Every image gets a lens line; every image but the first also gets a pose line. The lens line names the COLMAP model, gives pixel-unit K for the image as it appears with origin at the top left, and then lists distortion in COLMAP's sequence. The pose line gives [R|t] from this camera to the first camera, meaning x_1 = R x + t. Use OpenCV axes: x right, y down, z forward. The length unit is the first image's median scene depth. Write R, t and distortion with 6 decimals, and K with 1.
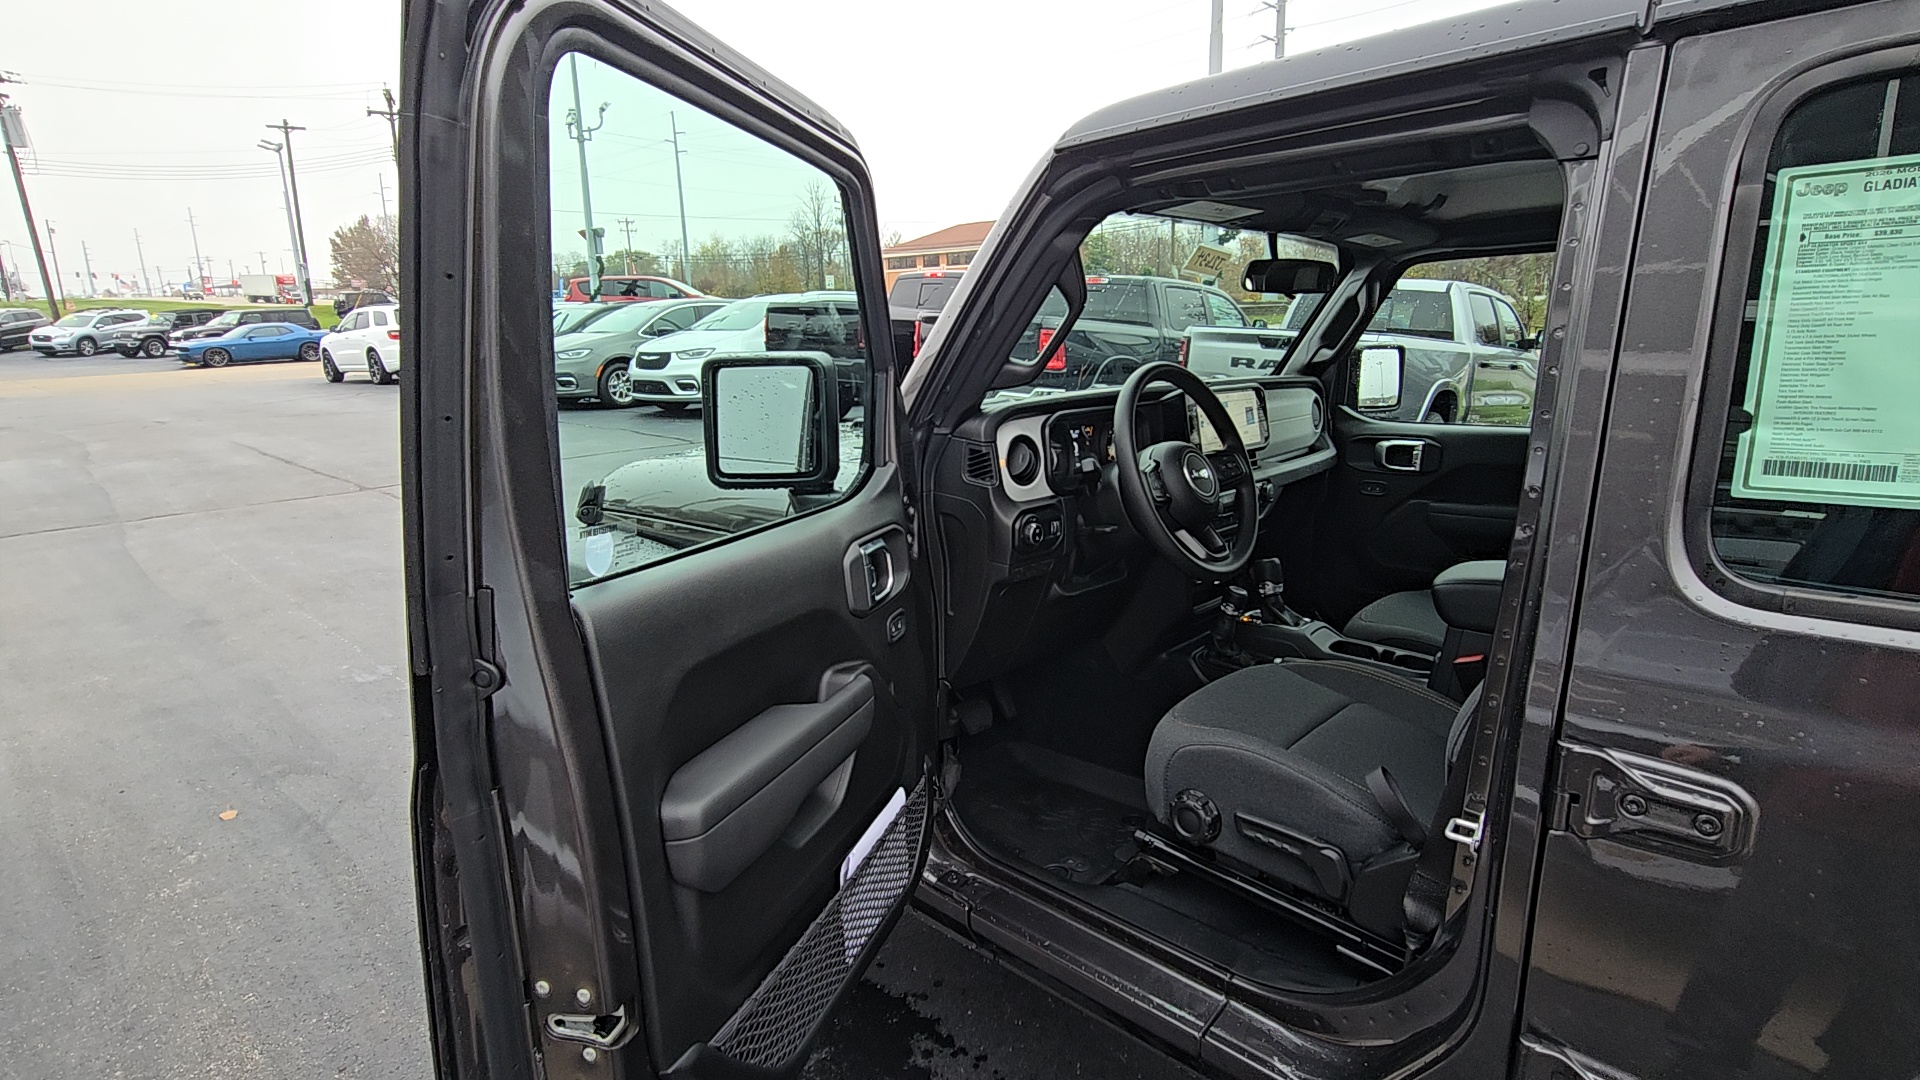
lens RADIAL K [[965.4, 0, 952.4], [0, 965.4, 542.4], [0, 0, 1]] dist [0.000466, -0.000860]
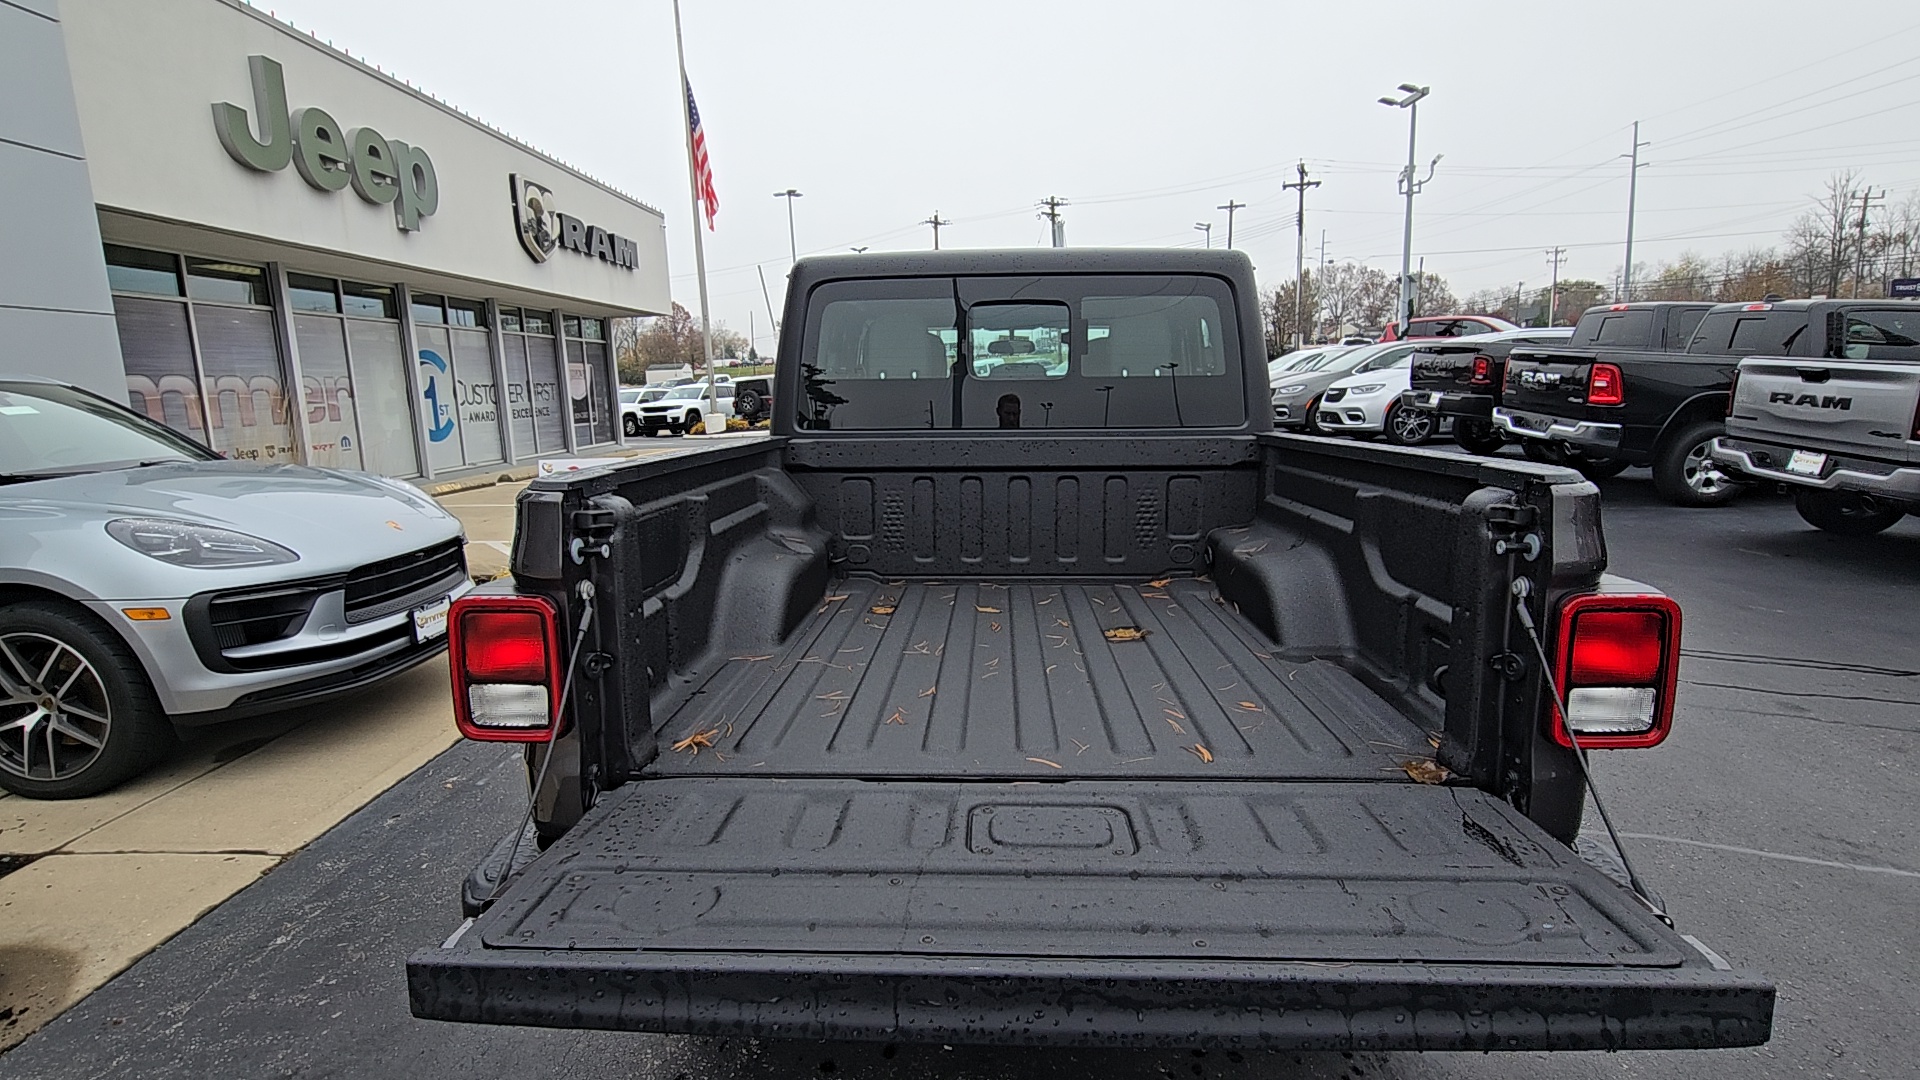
lens RADIAL K [[965.4, 0, 951.9], [0, 965.4, 550.1], [0, 0, 1]] dist [0.000466, -0.000860]
pose [[0.637841, 0.131039, -0.758938, 0.167551], [-0.155153, 0.987079, 0.040034, 0.012587], [0.754378, 0.092216, 0.649931, -0.052017]]
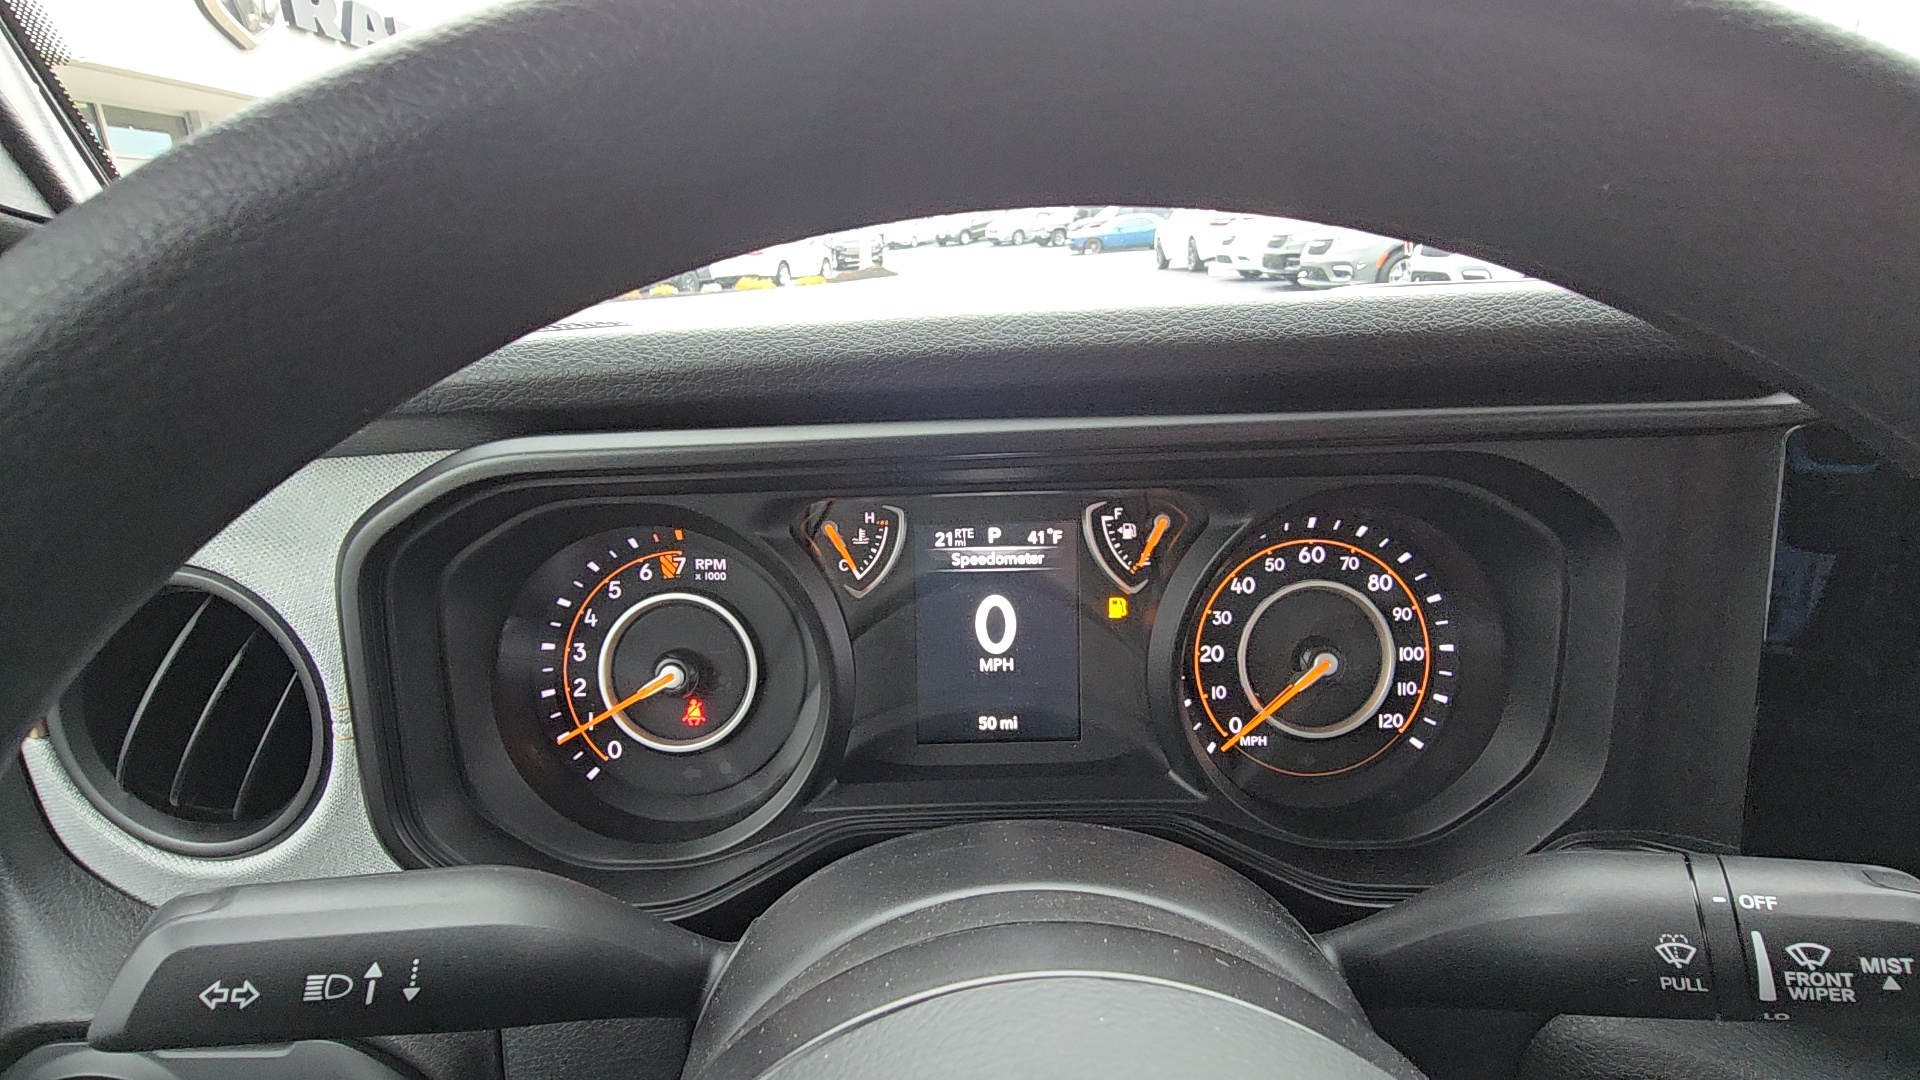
lens RADIAL K [[965.4, 0, 950.6], [0, 965.4, 551.6], [0, 0, 1]] dist [0.000466, -0.000860]
pose [[0.687030, 0.217900, -0.693188, 0.016863], [-0.136161, 0.975685, 0.171750, -0.010153], [0.713758, -0.023613, 0.699994, 0.063801]]
